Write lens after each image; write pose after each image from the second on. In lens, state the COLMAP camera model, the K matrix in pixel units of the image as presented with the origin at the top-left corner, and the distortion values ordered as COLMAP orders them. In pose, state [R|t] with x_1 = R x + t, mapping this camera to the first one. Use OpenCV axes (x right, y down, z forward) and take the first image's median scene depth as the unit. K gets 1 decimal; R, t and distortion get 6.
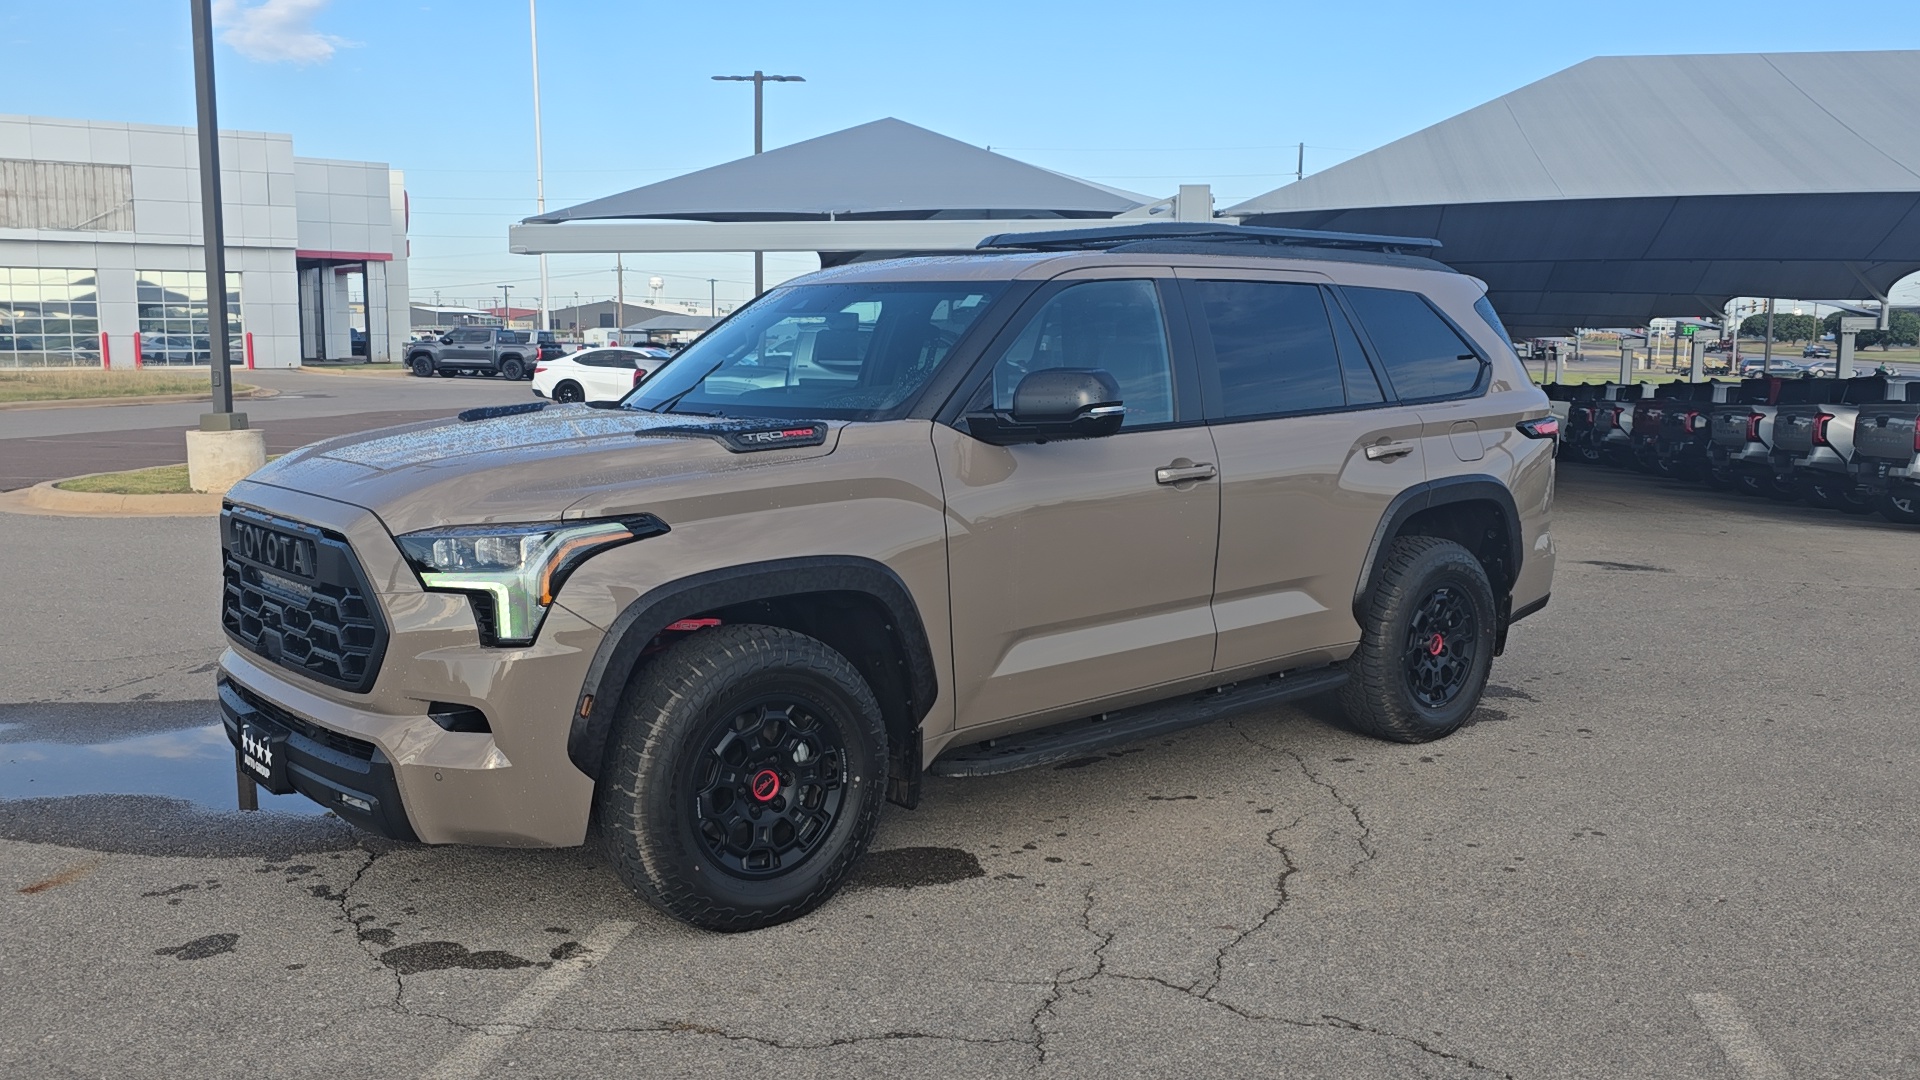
lens RADIAL K [[1601.8, 0, 952.3], [0, 1601.8, 546.9], [0, 0, 1]] dist [-0.016877, 0.020751]
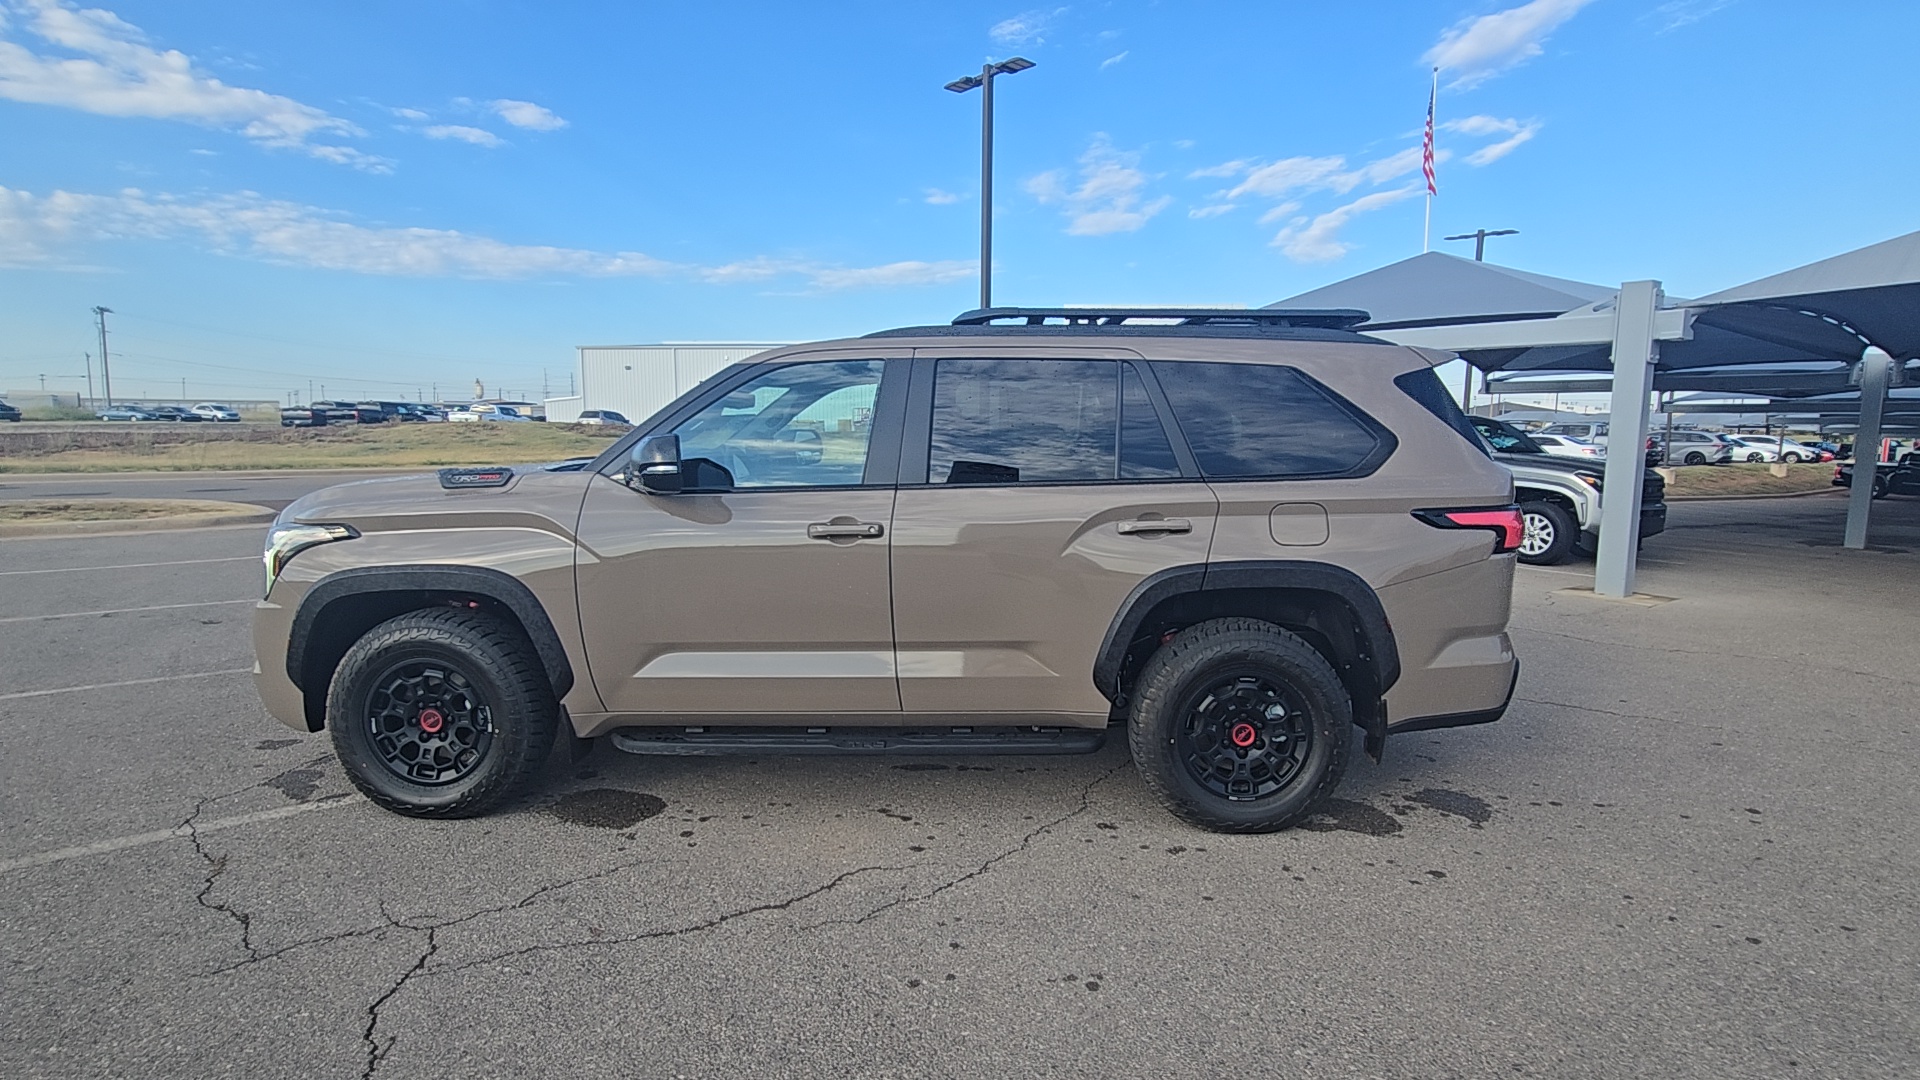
lens RADIAL K [[968.6, 0, 973.7], [0, 968.6, 561.0], [0, 0, 1]] dist [0.001679, 0.000022]
pose [[0.746490, 0.097333, -0.658239, 0.649388], [-0.093011, 0.994795, 0.041618, -0.060172], [0.658863, 0.030156, 0.751658, 0.538400]]
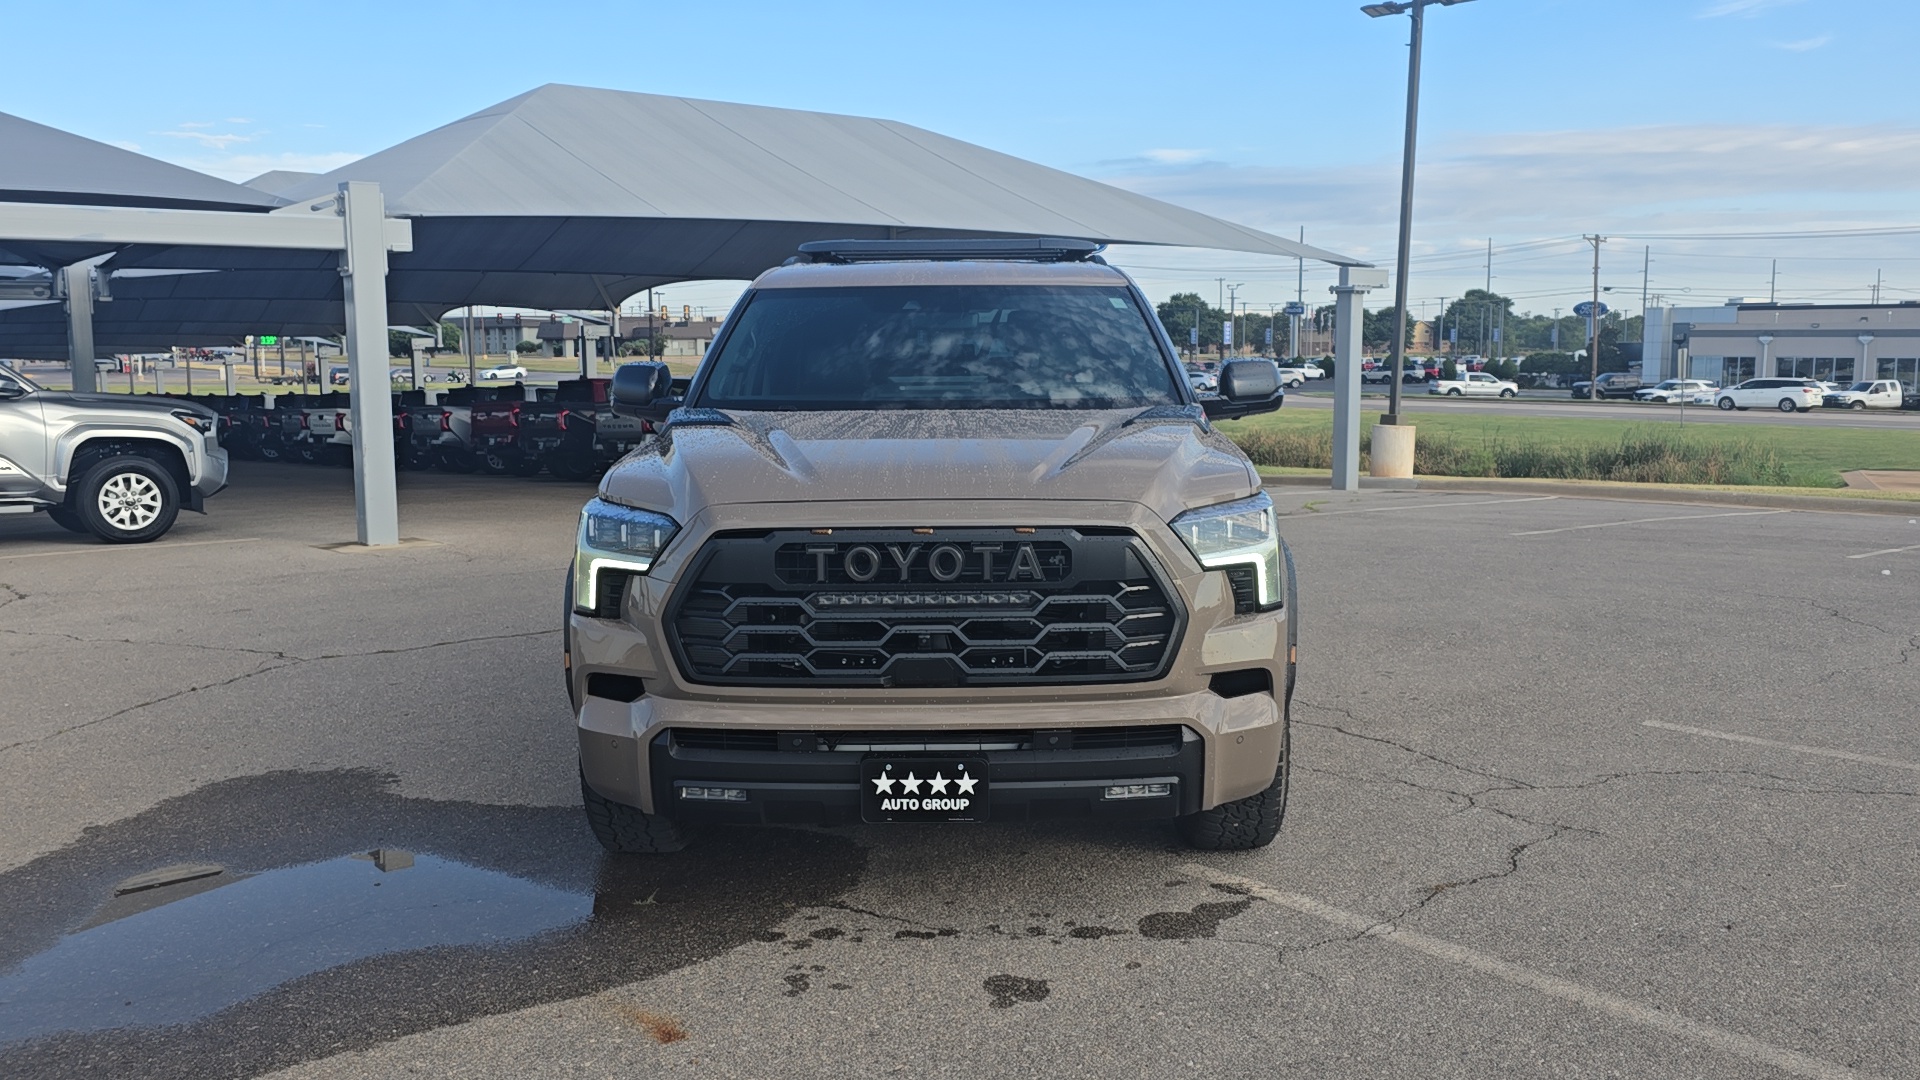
lens RADIAL K [[1601.8, 0, 960.2], [0, 1601.8, 543.8], [0, 0, 1]] dist [-0.016877, 0.020751]
pose [[0.654397, -0.102390, 0.749187, -0.909631], [0.108704, 0.993237, 0.040794, -0.038293], [-0.748297, 0.054744, 0.661101, 0.309248]]
